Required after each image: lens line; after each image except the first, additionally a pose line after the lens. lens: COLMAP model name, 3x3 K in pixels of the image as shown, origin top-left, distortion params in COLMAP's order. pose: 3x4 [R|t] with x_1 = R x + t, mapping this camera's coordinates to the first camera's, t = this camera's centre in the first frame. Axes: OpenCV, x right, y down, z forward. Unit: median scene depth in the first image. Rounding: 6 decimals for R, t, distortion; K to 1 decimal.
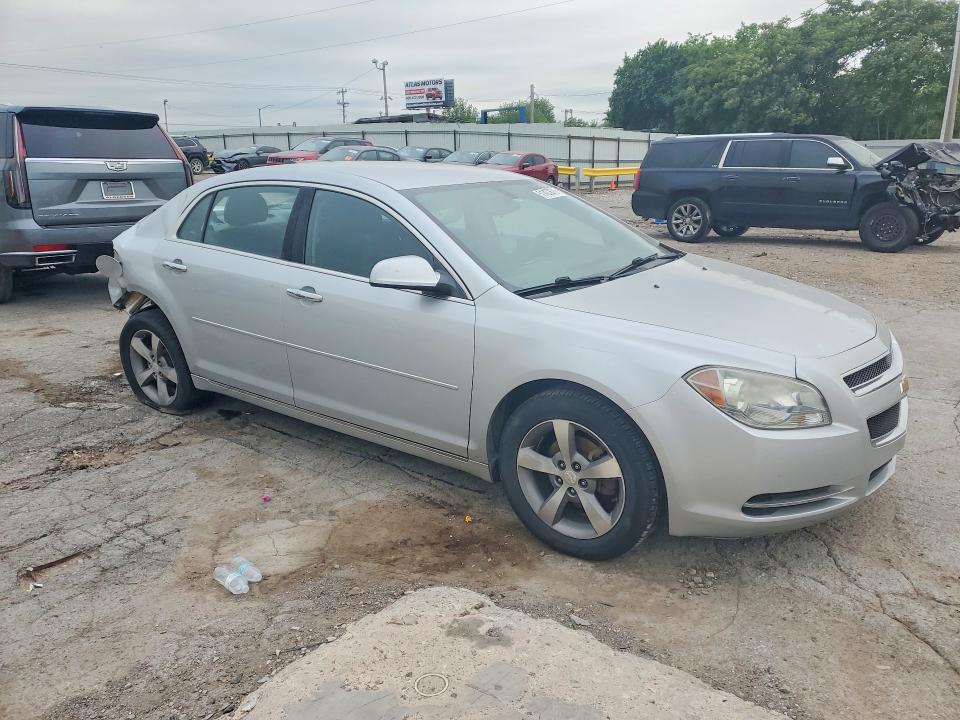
lens RADIAL K [[823.3, 0, 505.3], [0, 823.3, 344.8], [0, 0, 1]] dist [0.036055, -0.022936]
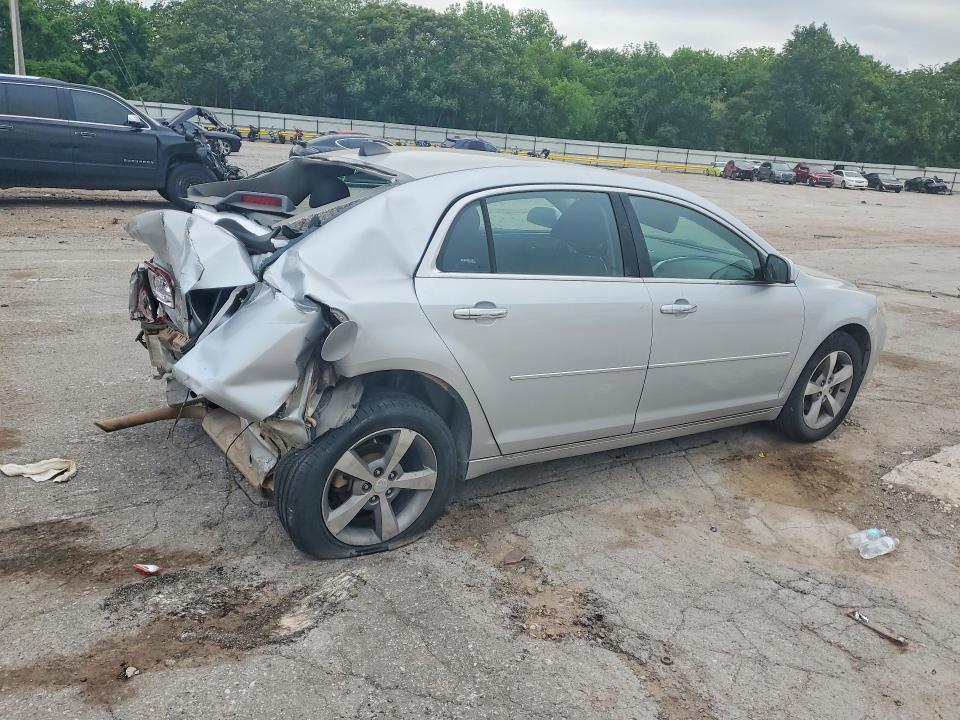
lens RADIAL K [[823.3, 0, 478.3], [0, 823.3, 356.4], [0, 0, 1]] dist [0.036055, -0.022936]
pose [[0.267808, -0.223849, 0.937108, -0.955486], [0.136997, 0.971600, 0.192937, -0.175367], [-0.953683, 0.076711, 0.290869, 0.744008]]
